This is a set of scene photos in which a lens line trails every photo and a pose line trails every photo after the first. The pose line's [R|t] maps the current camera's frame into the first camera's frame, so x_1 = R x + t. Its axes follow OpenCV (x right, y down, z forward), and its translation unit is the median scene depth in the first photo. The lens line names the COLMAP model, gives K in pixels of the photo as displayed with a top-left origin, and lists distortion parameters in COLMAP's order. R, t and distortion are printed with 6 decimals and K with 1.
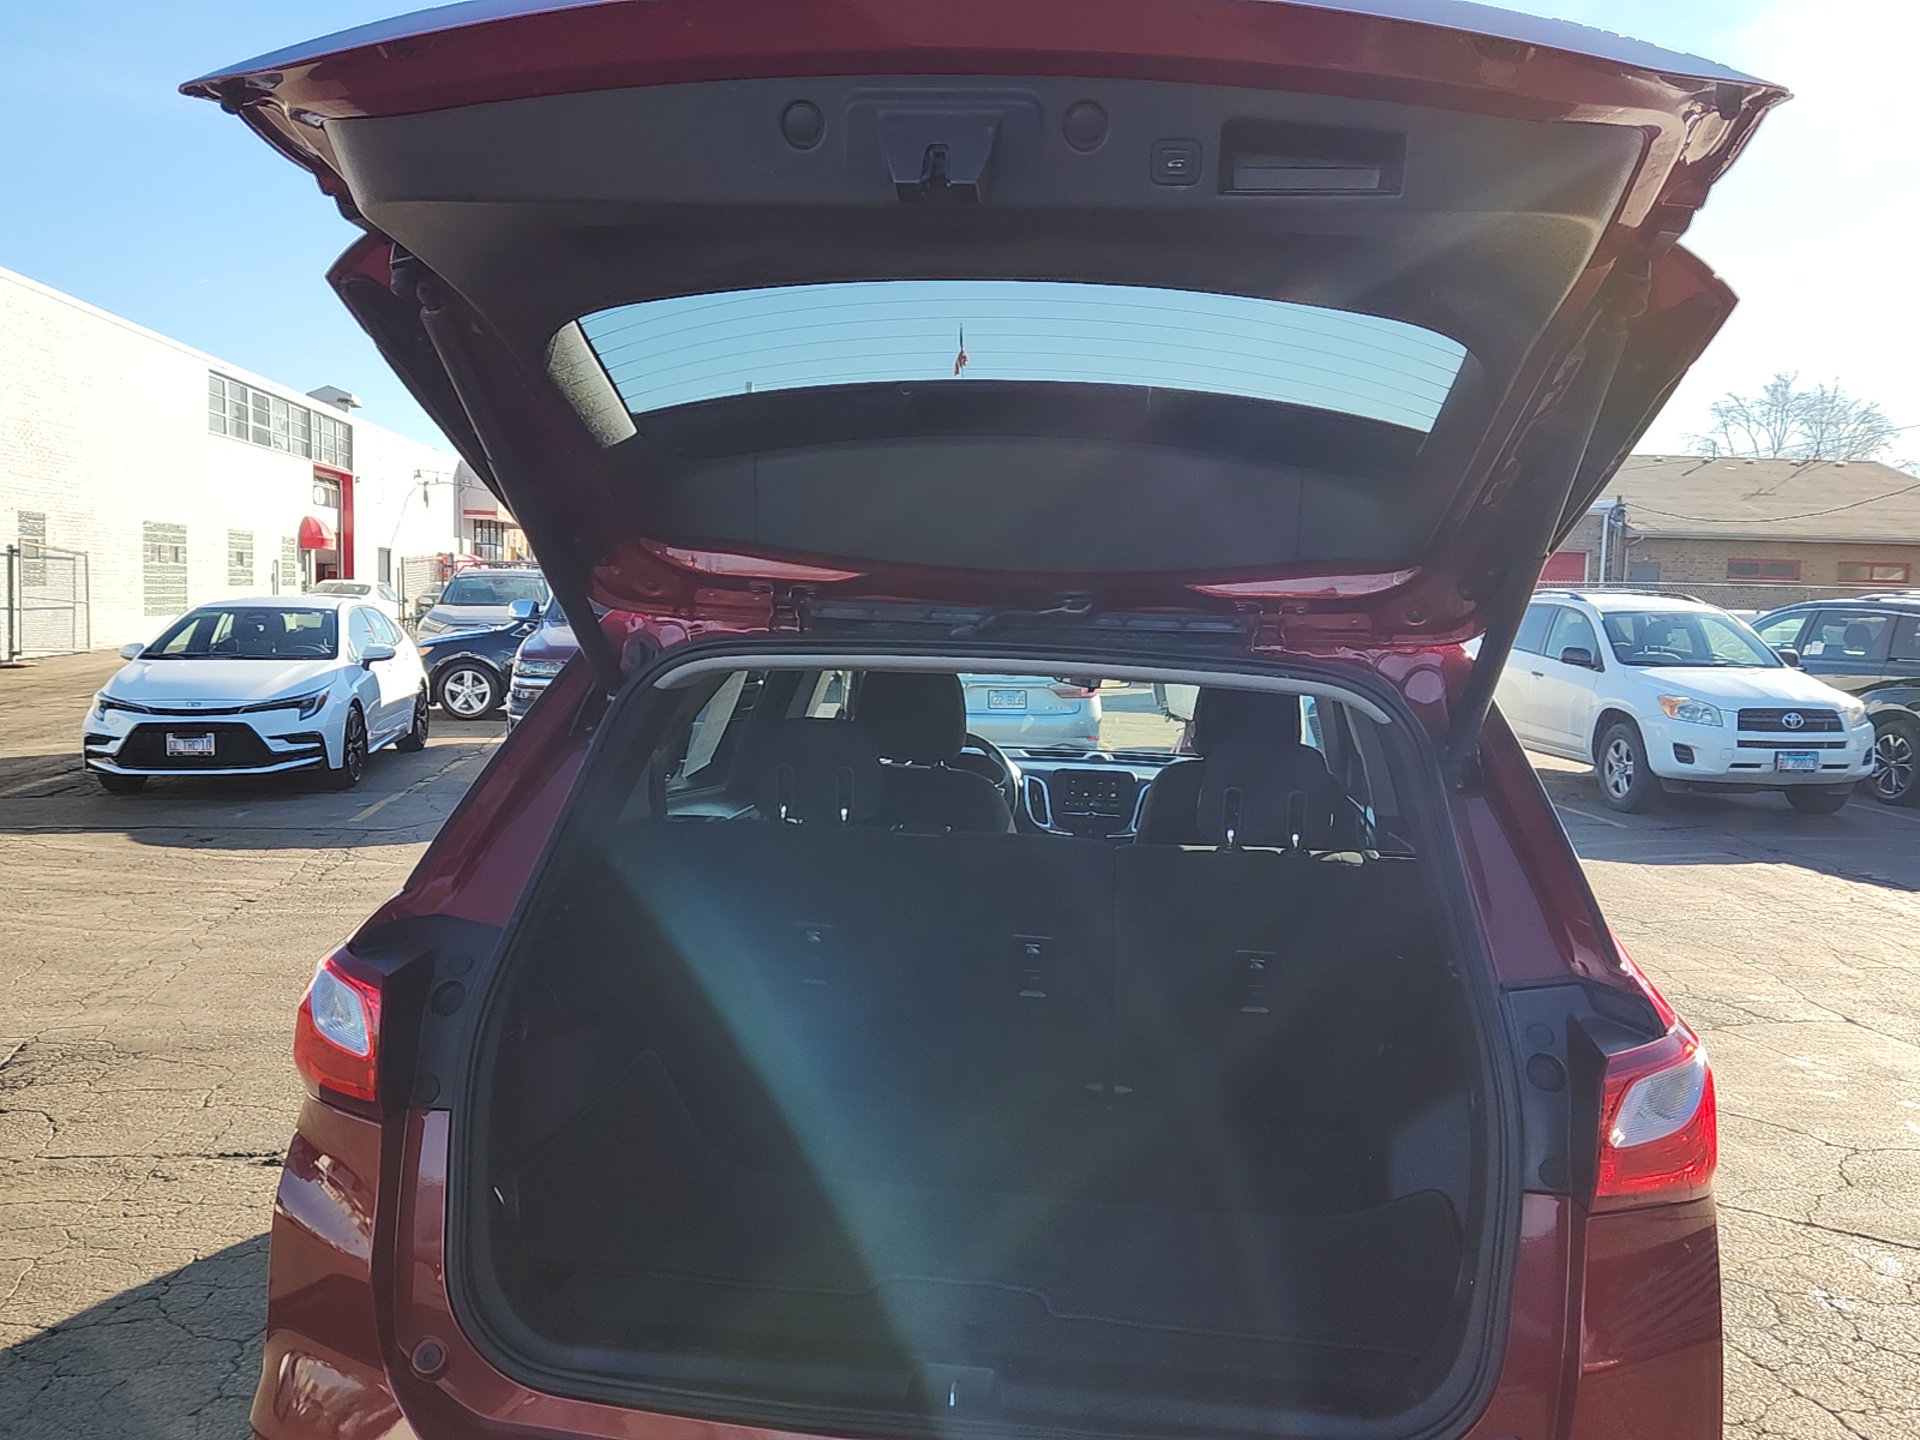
lens RADIAL K [[1619.4, 0, 984.5], [0, 1619.4, 722.9], [0, 0, 1]] dist [0.063200, -0.083164]
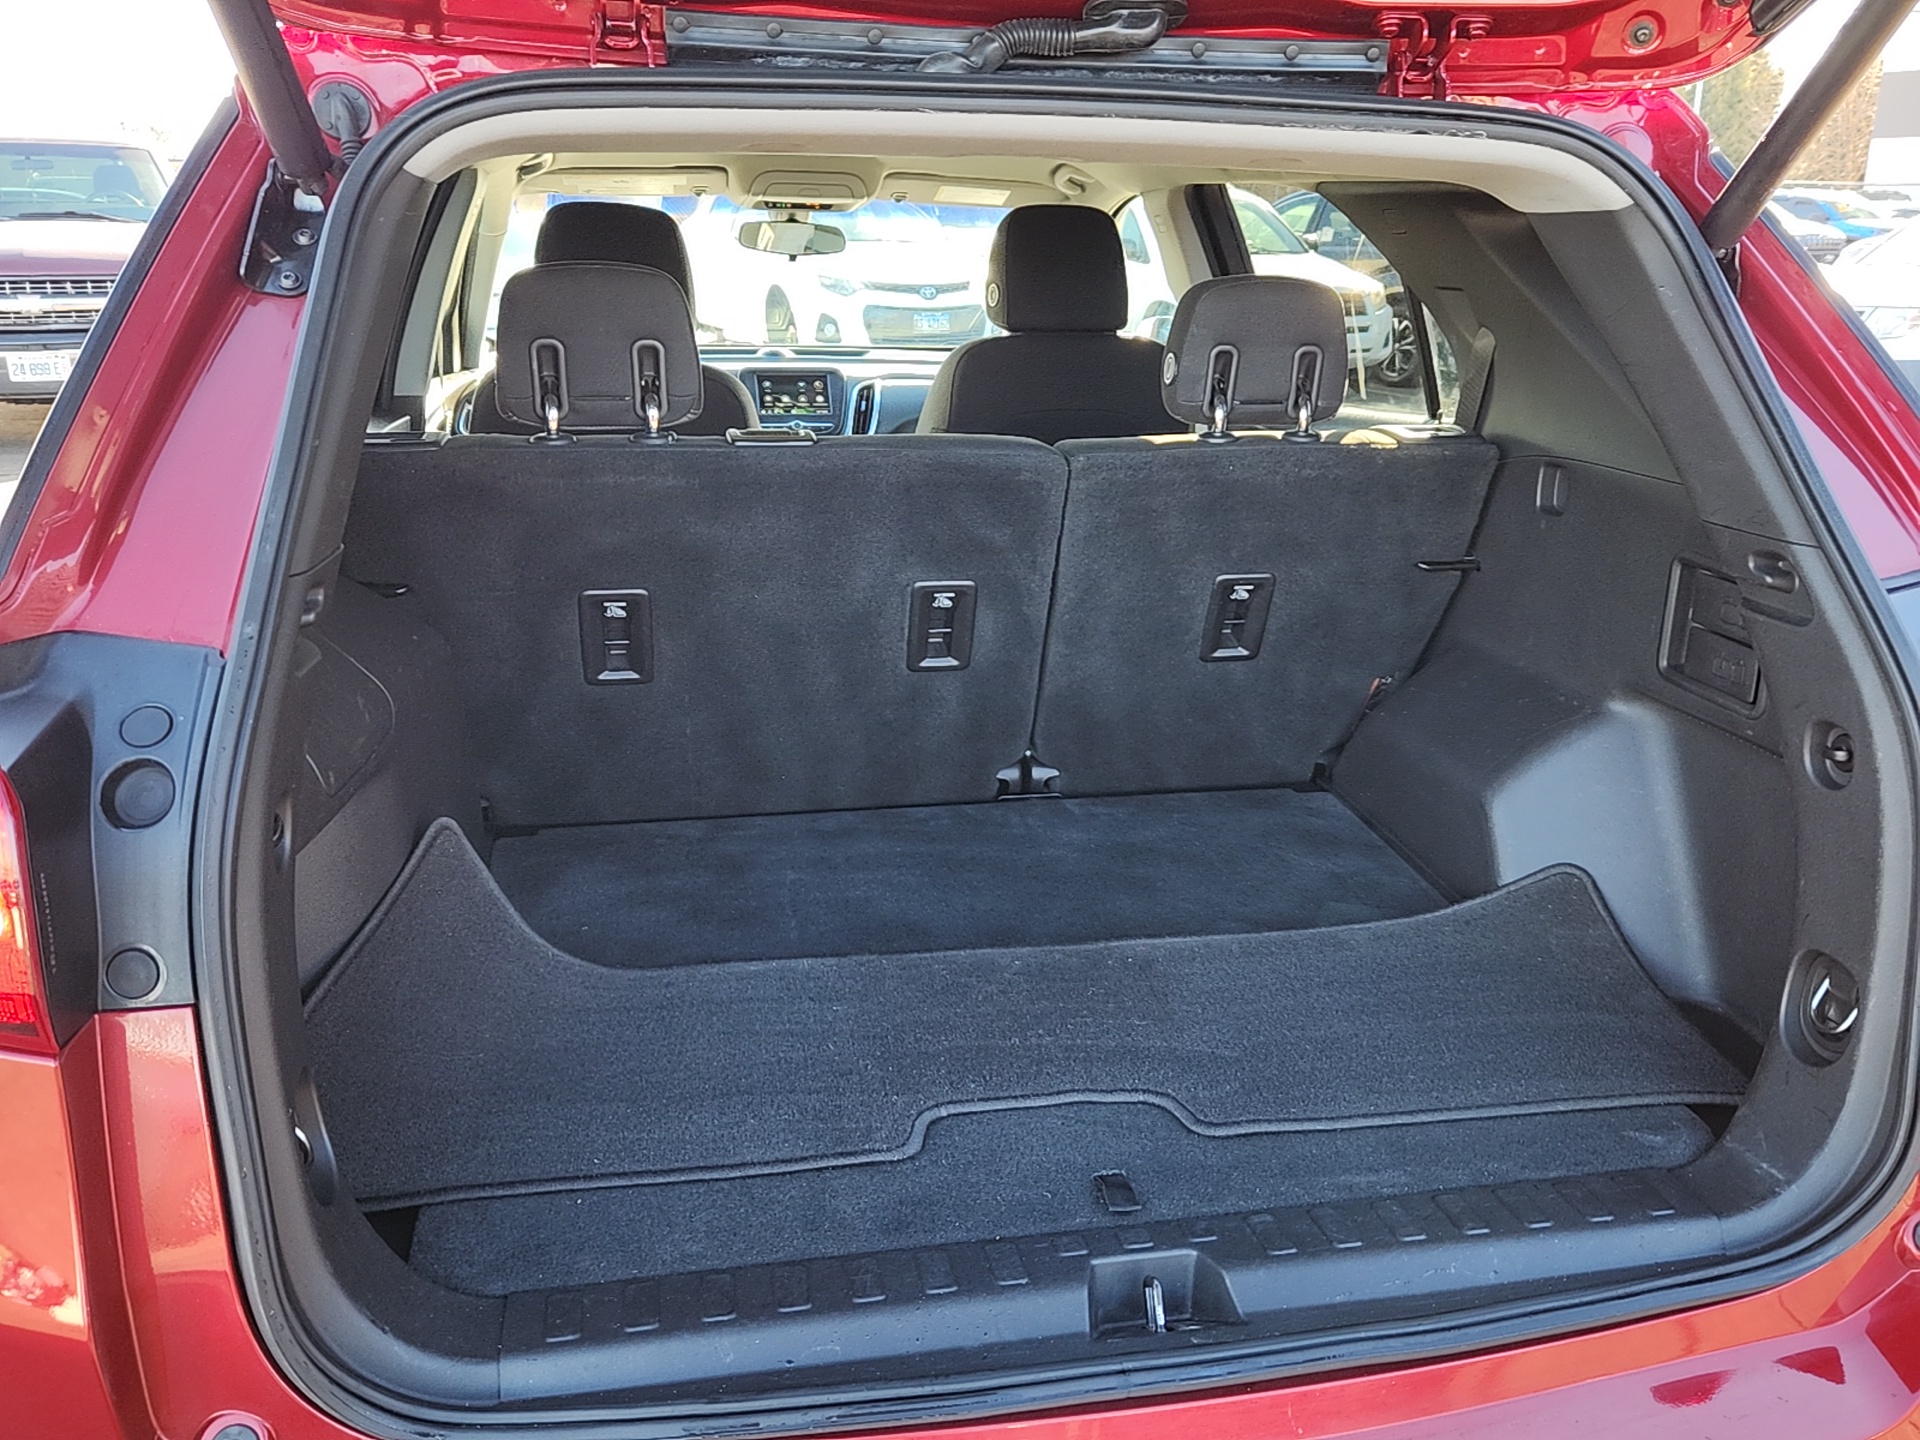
lens RADIAL K [[1619.4, 0, 984.5], [0, 1619.4, 722.9], [0, 0, 1]] dist [0.063200, -0.083164]
pose [[0.946162, -0.112996, 0.303330, -0.192928], [0.042009, 0.972032, 0.231060, 0.034555], [-0.320956, -0.205878, 0.924447, 0.378506]]
